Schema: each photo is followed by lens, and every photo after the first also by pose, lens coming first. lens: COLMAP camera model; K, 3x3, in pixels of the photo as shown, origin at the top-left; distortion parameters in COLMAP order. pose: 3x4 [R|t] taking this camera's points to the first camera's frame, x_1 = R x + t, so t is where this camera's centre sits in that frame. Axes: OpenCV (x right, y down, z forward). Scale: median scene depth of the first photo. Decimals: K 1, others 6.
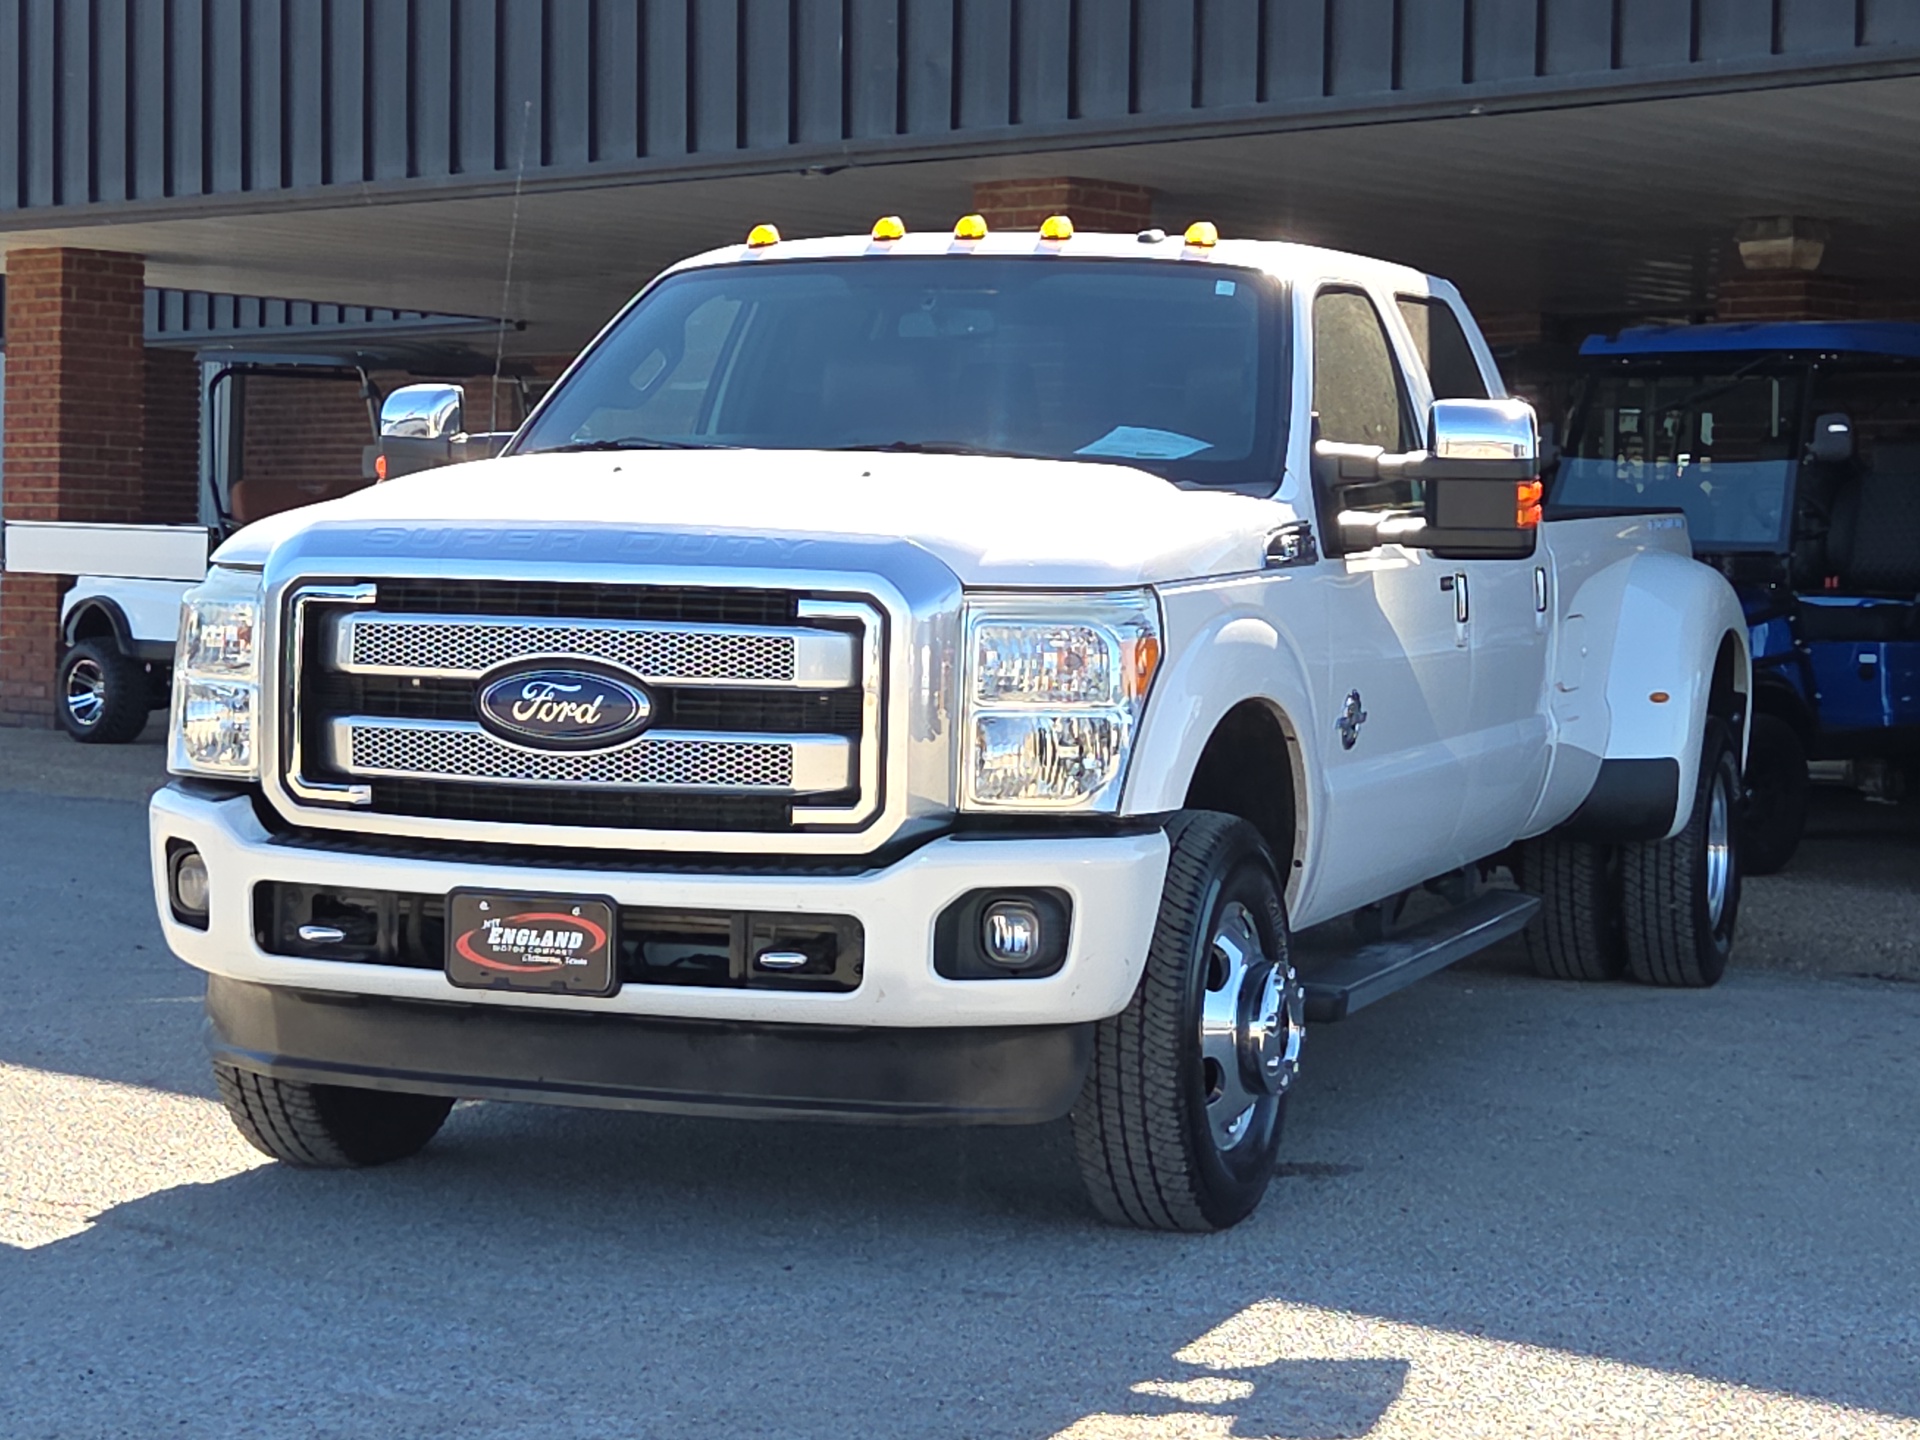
lens RADIAL K [[3325.9, 0, 960.0], [0, 3325.9, 720.0], [0, 0, 1]] dist [0.081592, 0.033751]
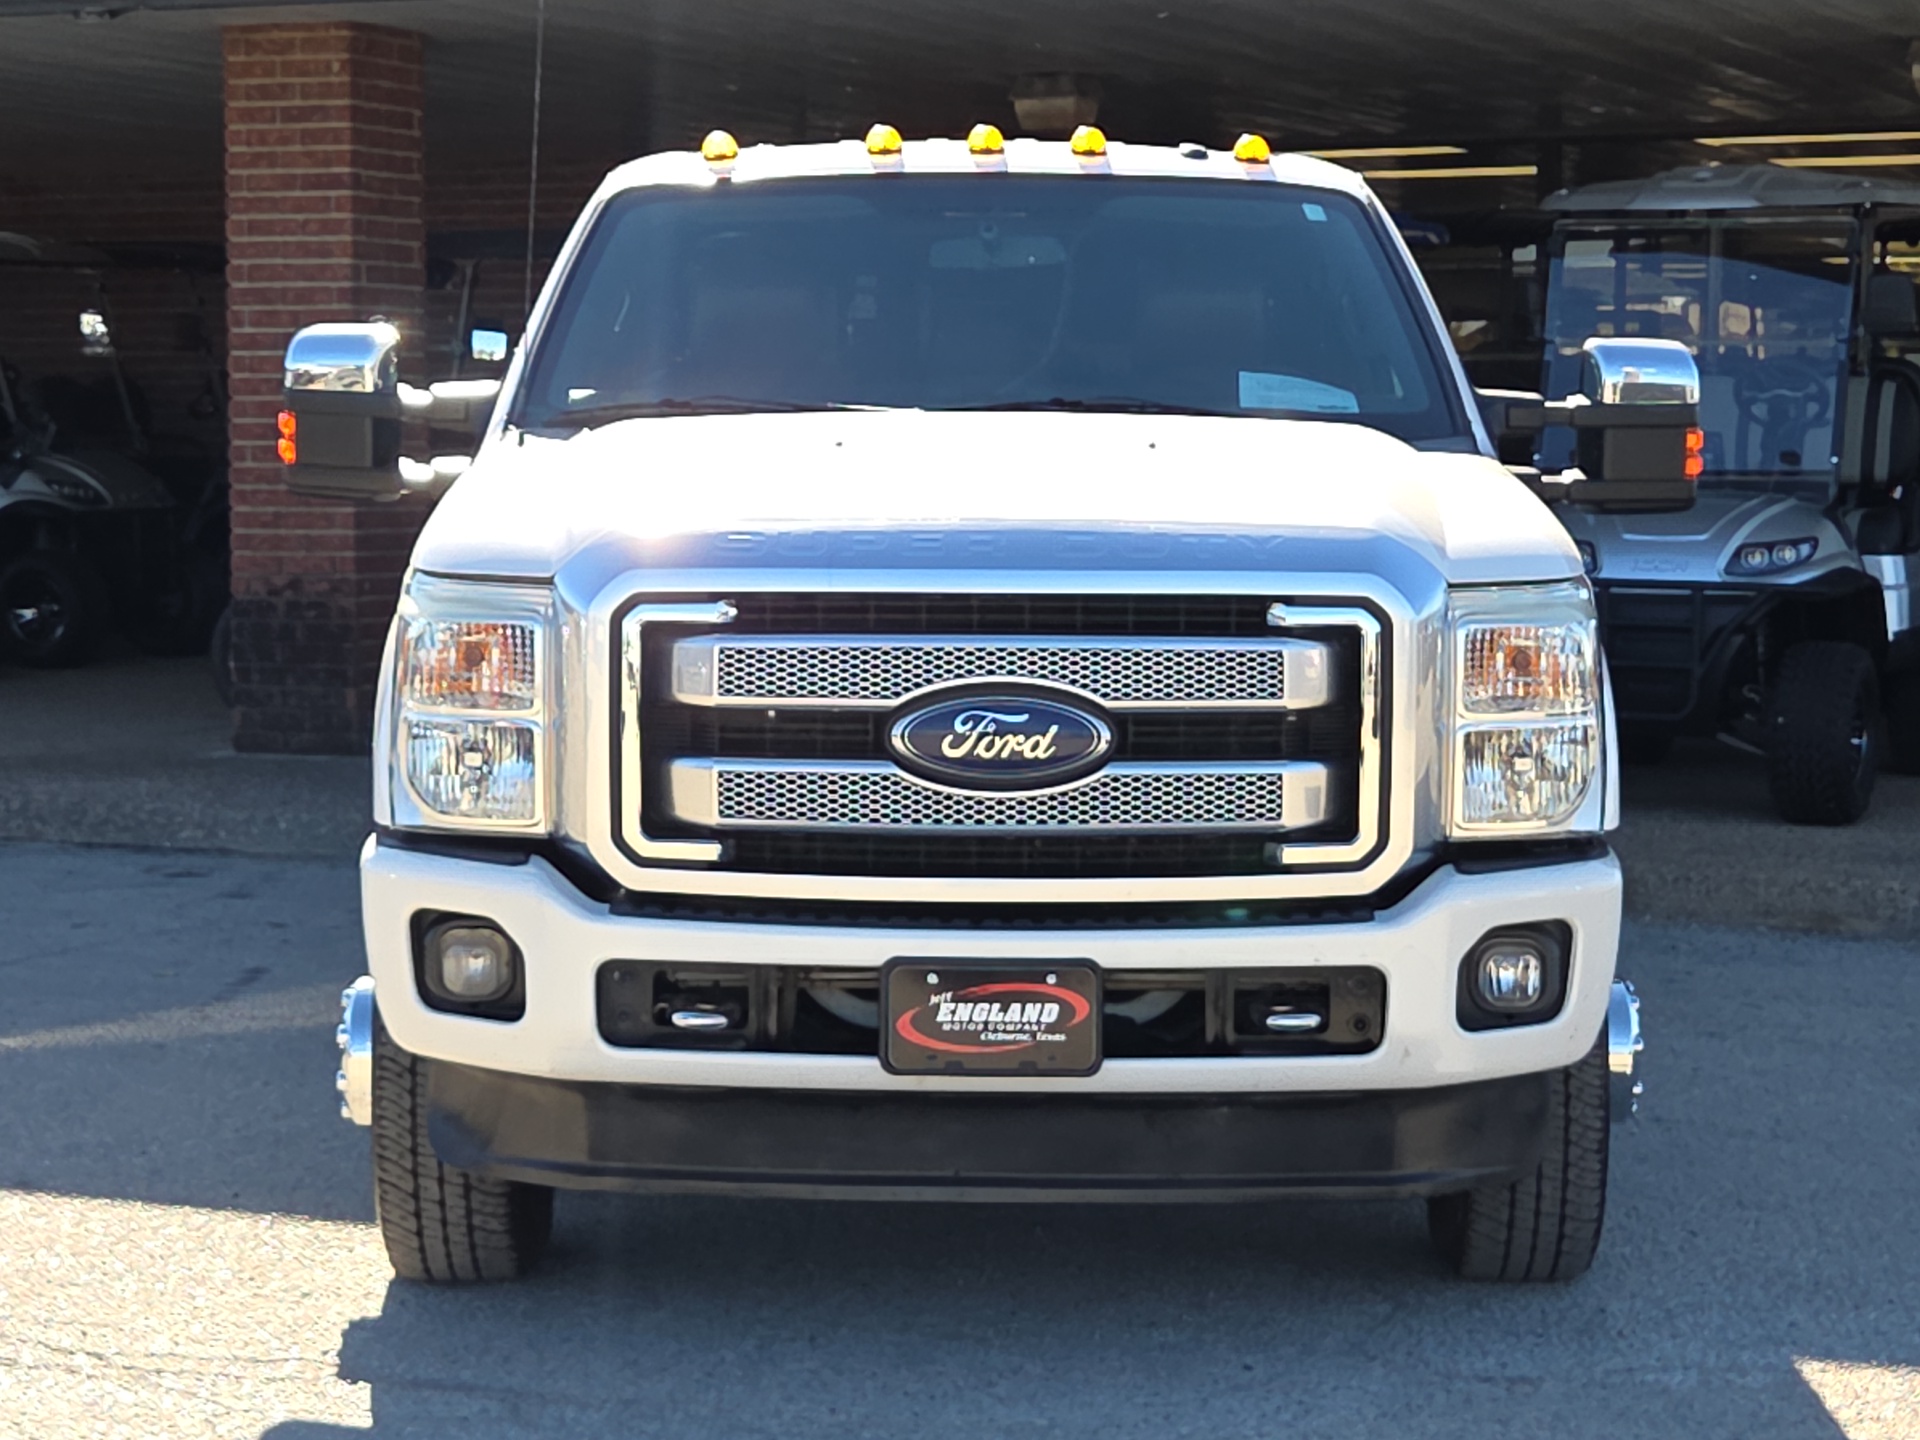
lens RADIAL K [[3676.1, 0, 960.0], [0, 3676.1, 720.0], [0, 0, 1]] dist [0.117952, 0.006215]
pose [[0.958317, -0.042510, 0.282527, -0.396279], [0.033684, 0.998783, 0.036025, -0.043396], [-0.283715, -0.025006, 0.958583, 0.099555]]
